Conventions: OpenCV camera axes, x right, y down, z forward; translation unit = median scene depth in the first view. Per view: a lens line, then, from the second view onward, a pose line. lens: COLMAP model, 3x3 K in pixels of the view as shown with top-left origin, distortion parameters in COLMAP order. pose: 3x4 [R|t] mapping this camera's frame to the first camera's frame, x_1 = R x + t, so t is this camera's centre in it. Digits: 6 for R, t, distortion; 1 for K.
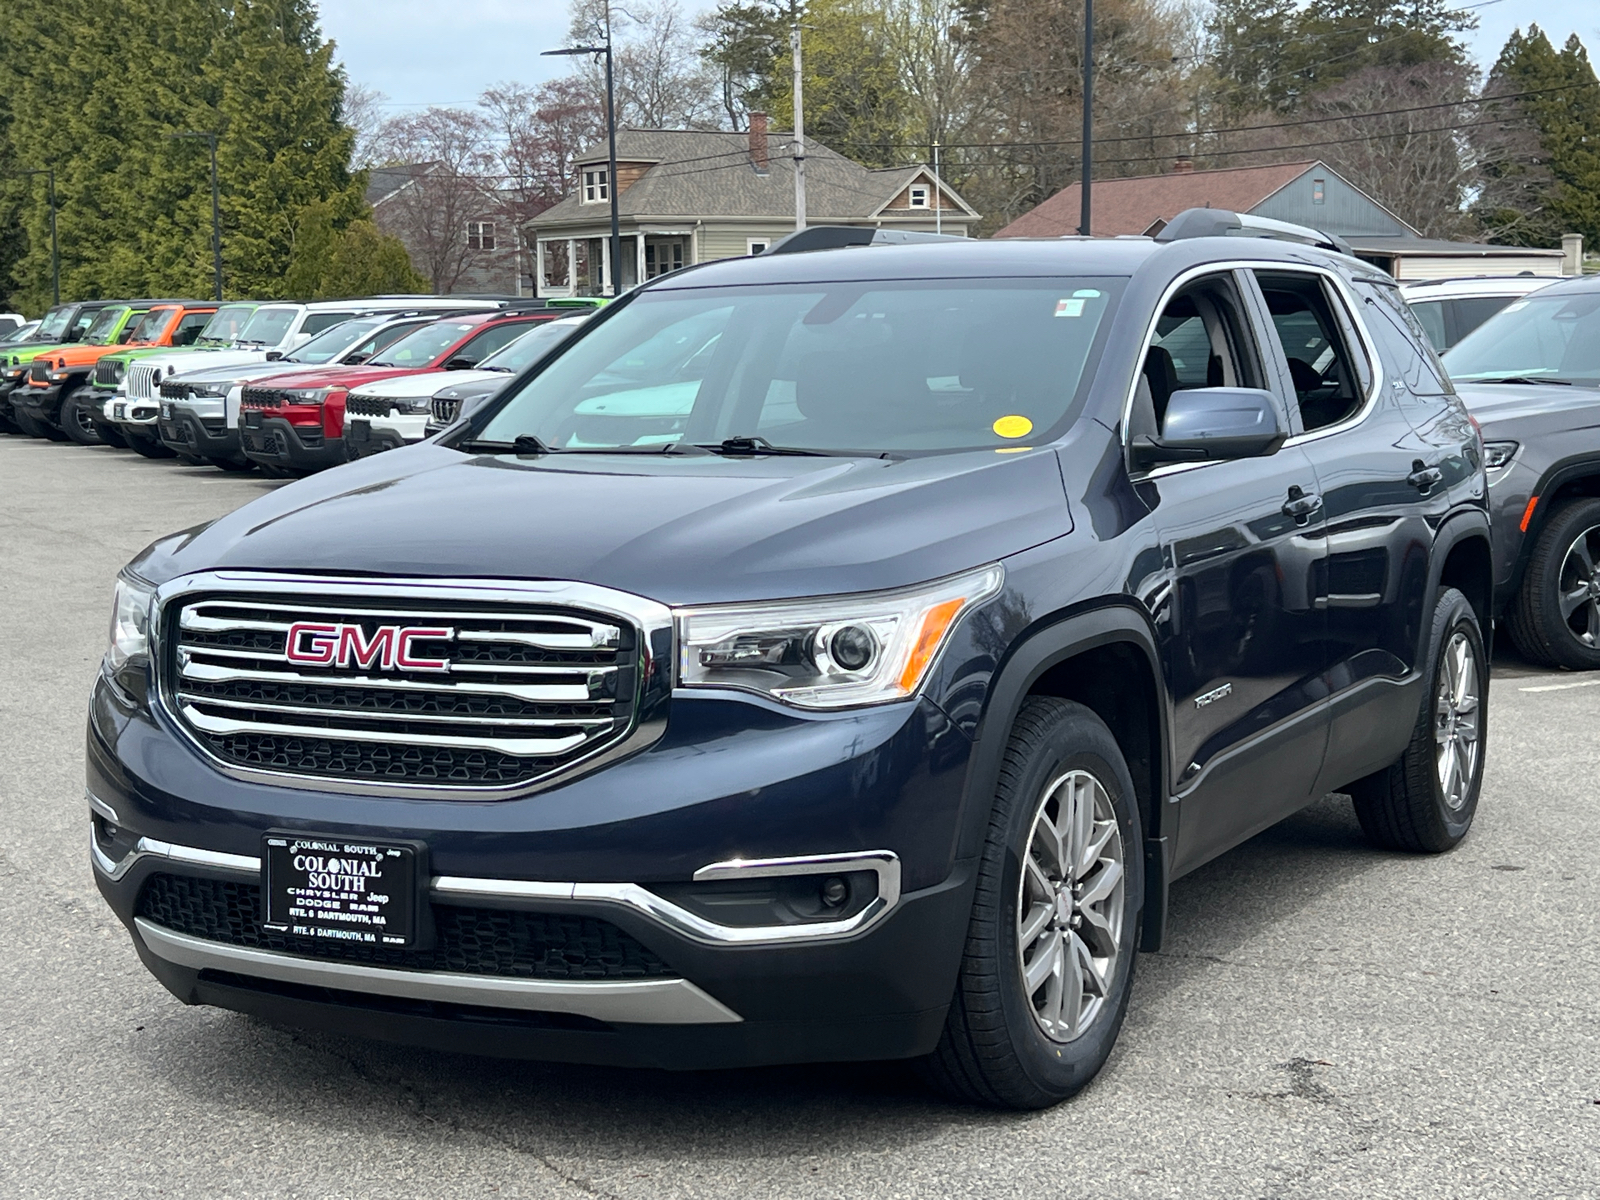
lens RADIAL K [[2527.9, 0, 817.2], [0, 2527.9, 607.8], [0, 0, 1]] dist [0.067112, 0.000000]
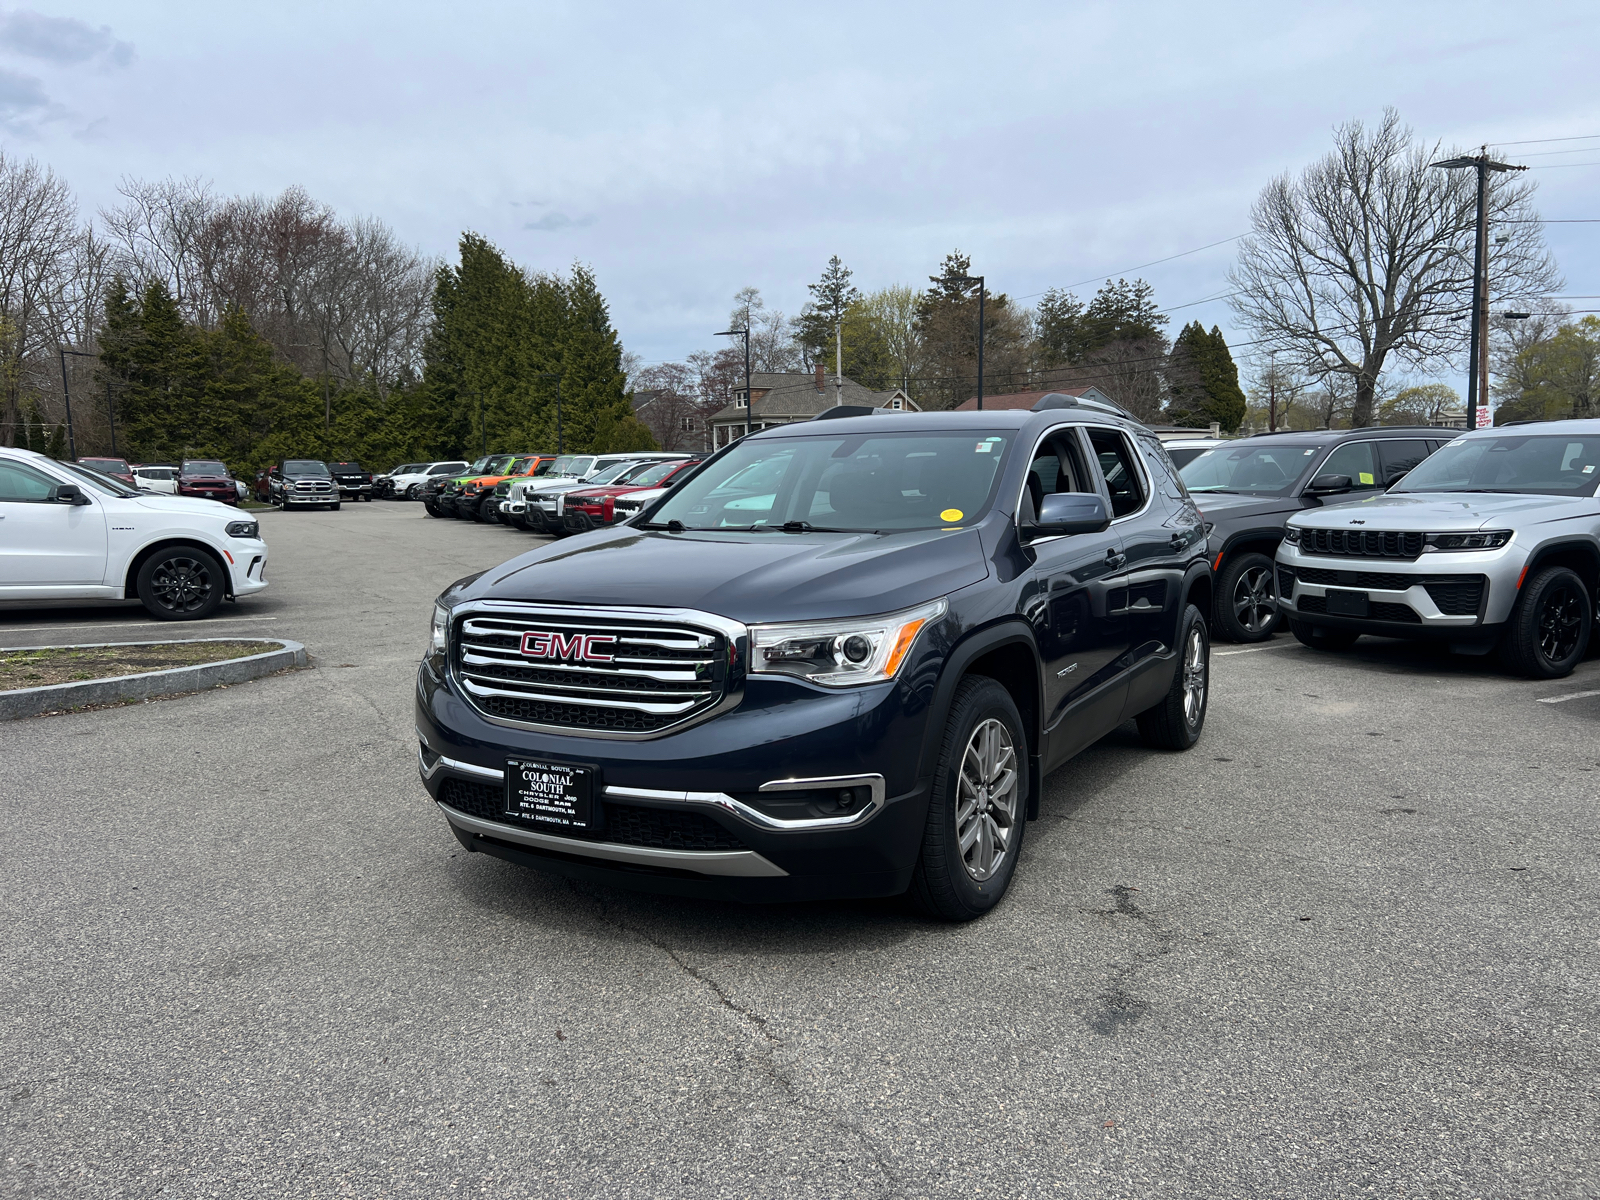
lens RADIAL K [[1204.6, 0, 801.9], [0, 1204.6, 603.0], [0, 0, 1]] dist [0.059715, -0.068995]
pose [[0.999267, 0.003594, -0.038124, 0.006986], [-0.003546, 0.999993, 0.001325, -0.012995], [0.038128, -0.001189, 0.999272, 0.181879]]
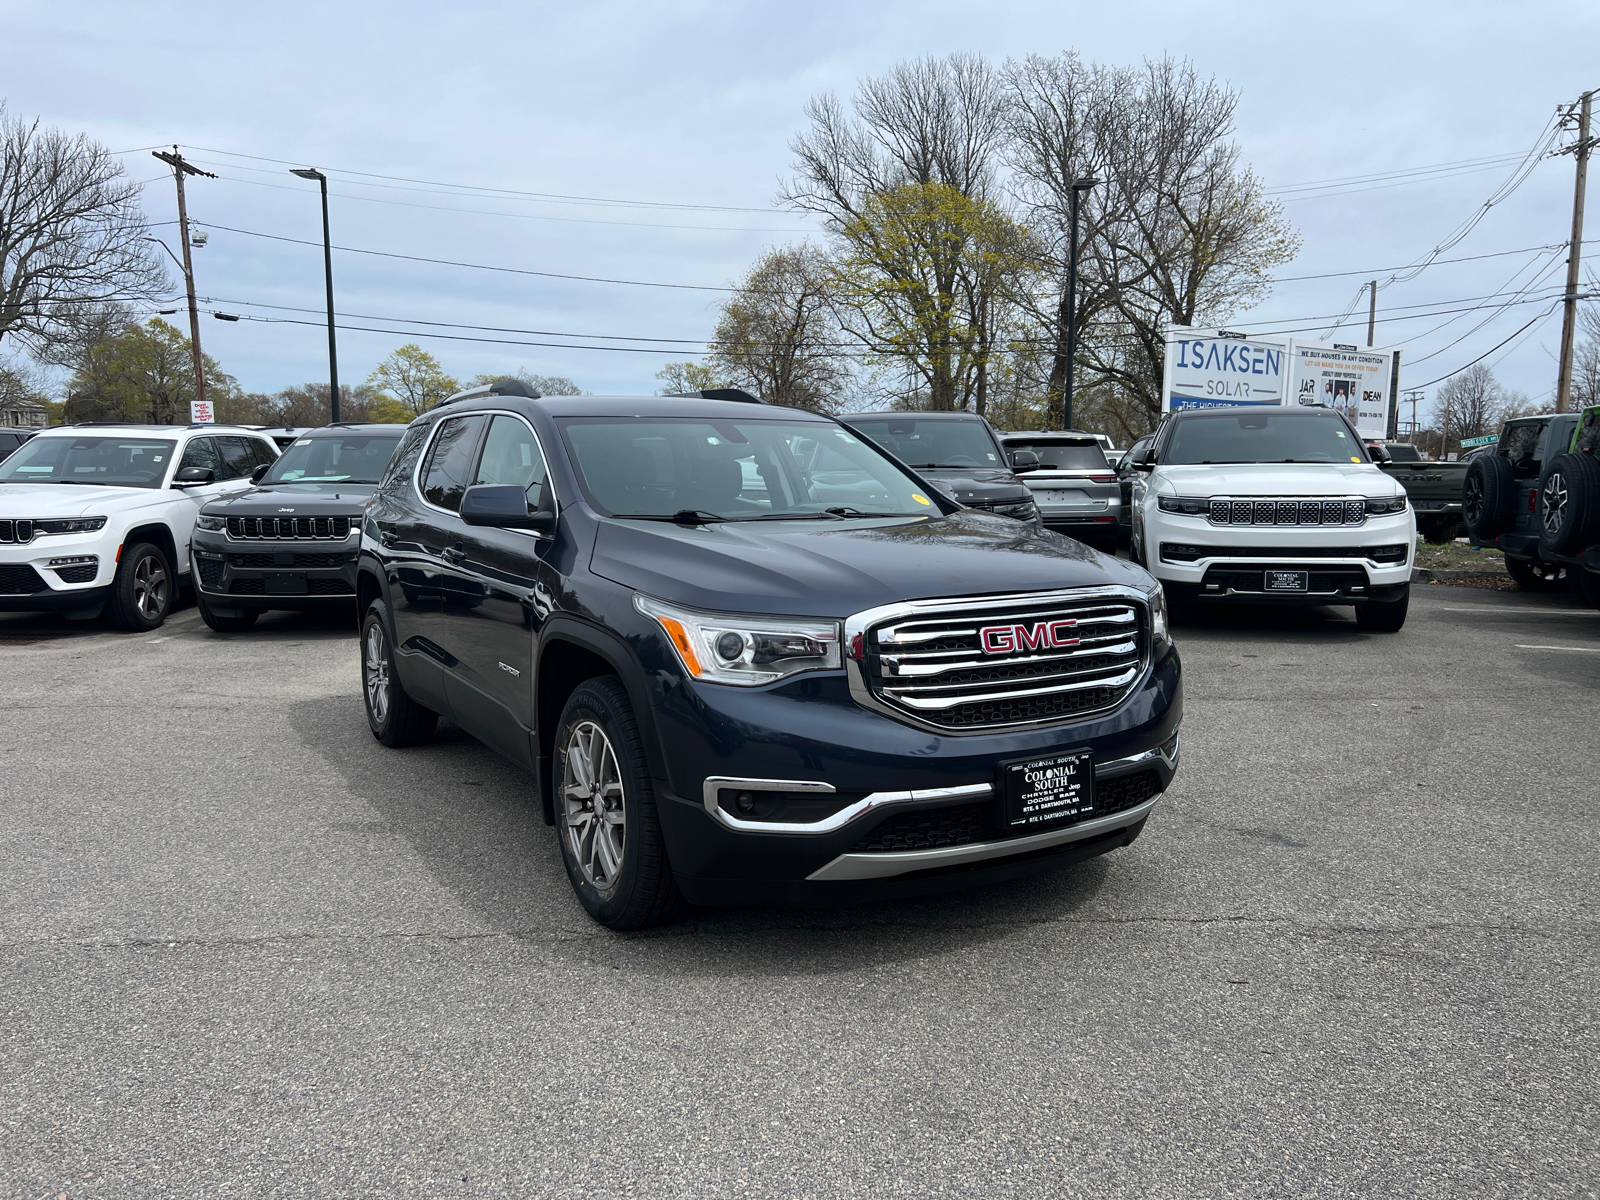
lens RADIAL K [[1204.6, 0, 784.6], [0, 1204.6, 600.3], [0, 0, 1]] dist [0.059715, -0.068995]
pose [[0.526978, -0.082618, 0.845854, -0.791147], [0.078448, 0.995743, 0.048384, -0.049885], [-0.846251, 0.040859, 0.531216, 0.630060]]
